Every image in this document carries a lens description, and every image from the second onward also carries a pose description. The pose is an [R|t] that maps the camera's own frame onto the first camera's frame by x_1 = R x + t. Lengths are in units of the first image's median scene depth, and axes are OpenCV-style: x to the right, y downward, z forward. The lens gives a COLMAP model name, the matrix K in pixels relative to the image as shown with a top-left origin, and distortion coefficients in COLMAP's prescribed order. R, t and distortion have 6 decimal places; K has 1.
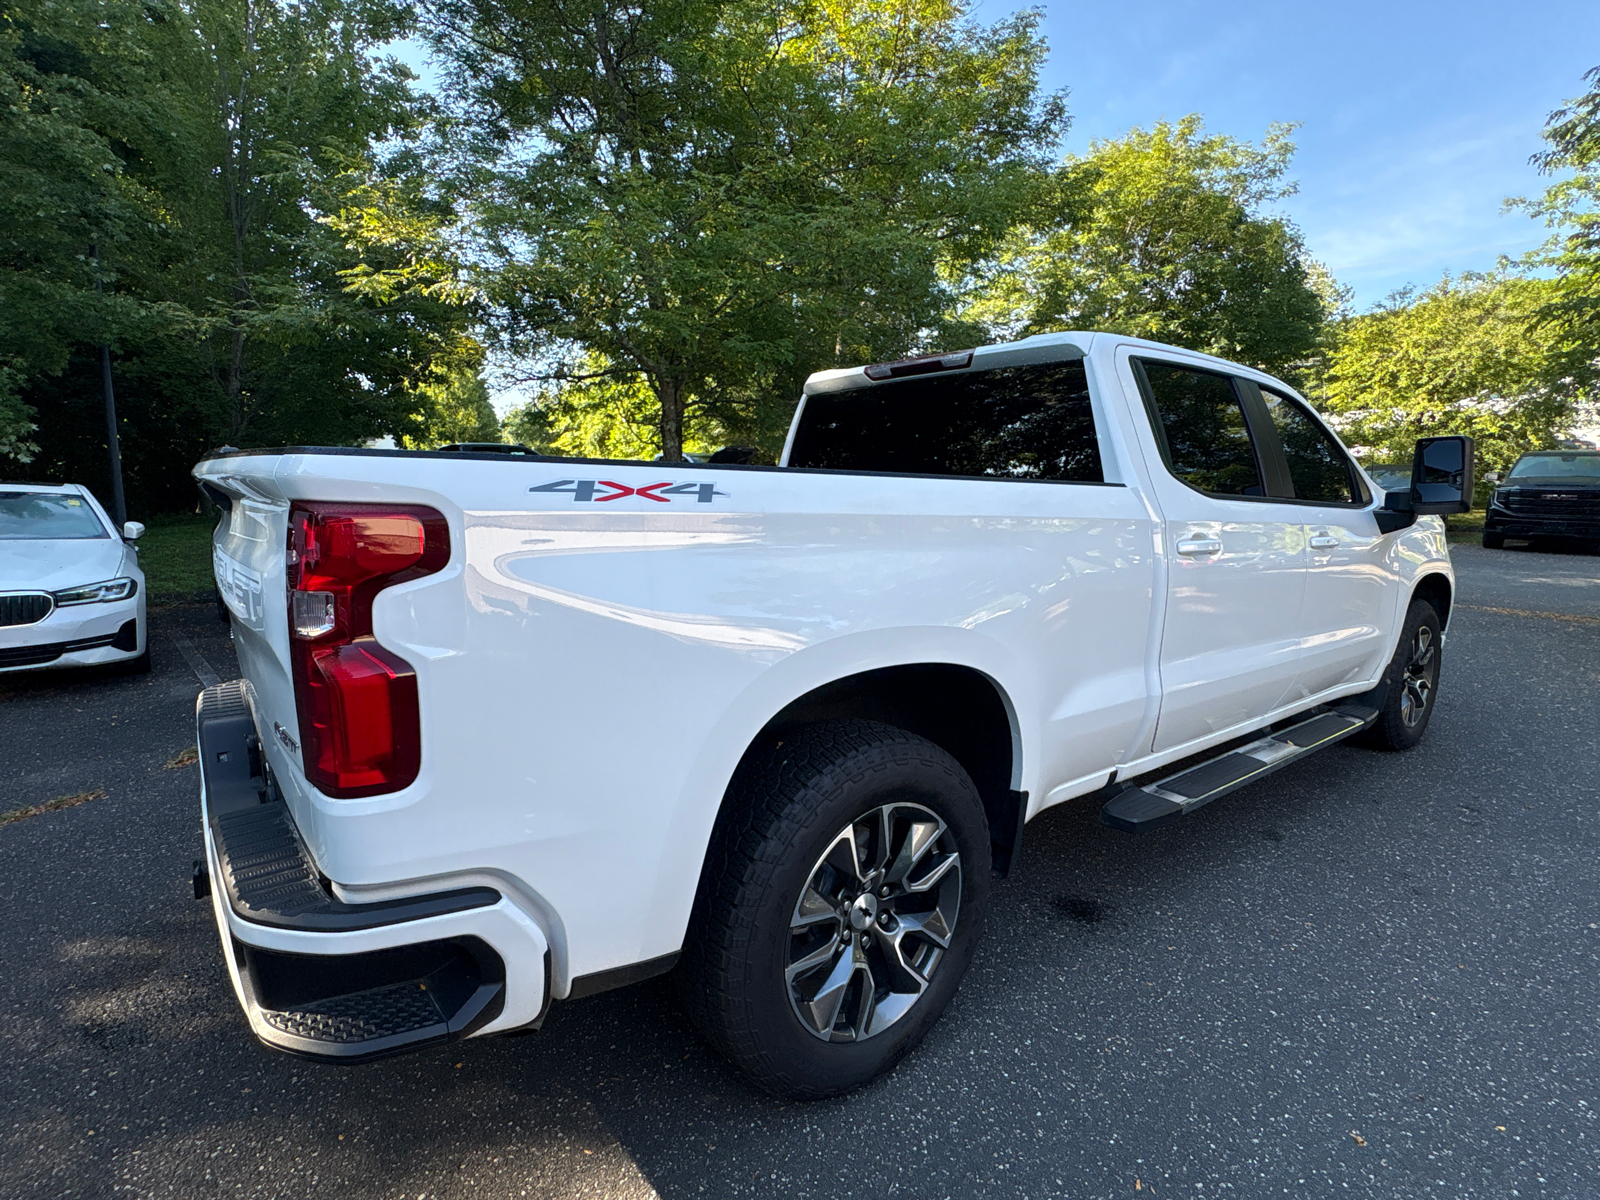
lens RADIAL K [[931.4, 0, 795.9], [0, 931.4, 594.6], [0, 0, 1]] dist [-0.001247, -0.000021]
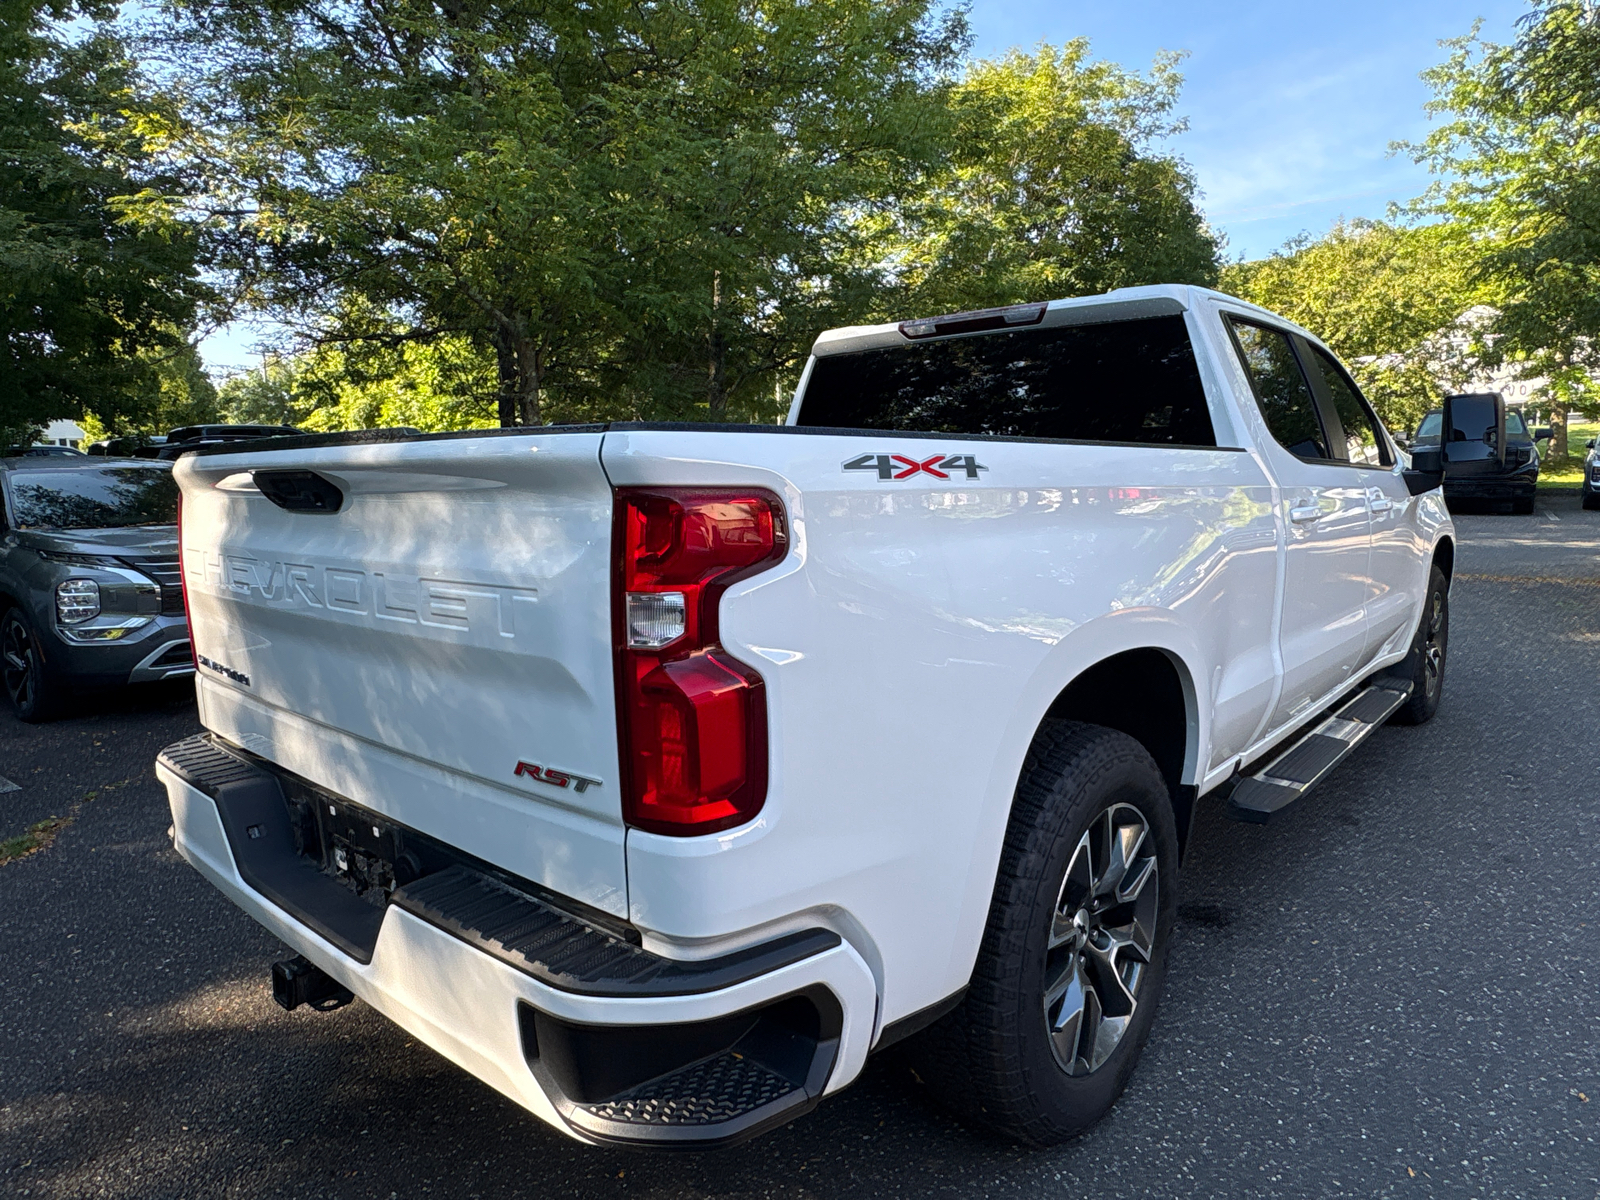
lens RADIAL K [[1144.7, 0, 810.1], [0, 1144.7, 592.0], [0, 0, 1]] dist [-0.003878, 0.005426]
pose [[0.976265, -0.052687, 0.210074, -0.223544], [0.054312, 0.998522, -0.001971, 0.001942], [-0.209660, 0.013334, 0.977683, -0.016351]]
